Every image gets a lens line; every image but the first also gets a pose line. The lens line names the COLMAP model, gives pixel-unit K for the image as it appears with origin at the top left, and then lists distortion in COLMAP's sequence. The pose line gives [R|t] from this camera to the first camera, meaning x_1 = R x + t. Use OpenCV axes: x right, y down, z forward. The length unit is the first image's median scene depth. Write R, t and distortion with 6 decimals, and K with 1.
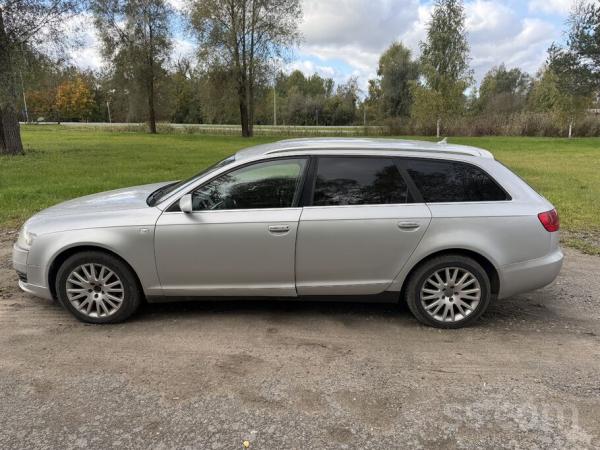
lens RADIAL K [[438.0, 0, 300.0], [0, 438.0, 225.0], [0, 0, 1]] dist [-0.003283, -0.004228]
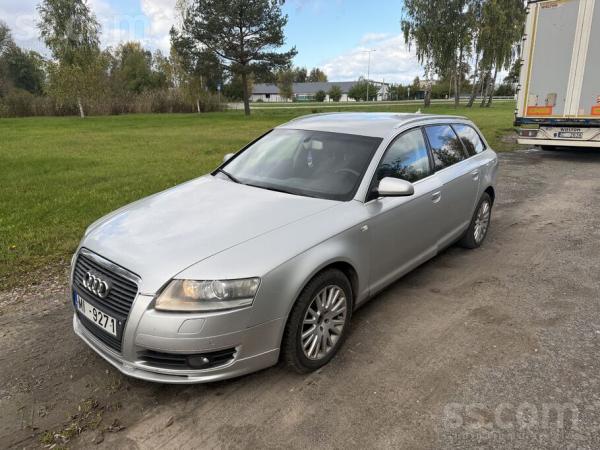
lens RADIAL K [[438.0, 0, 300.0], [0, 438.0, 225.0], [0, 0, 1]] dist [-0.003283, -0.004228]
pose [[0.614213, -0.226800, 0.755847, -0.165694], [0.191936, 0.971983, 0.135683, -0.020138], [-0.765443, 0.061736, 0.640535, 0.086559]]
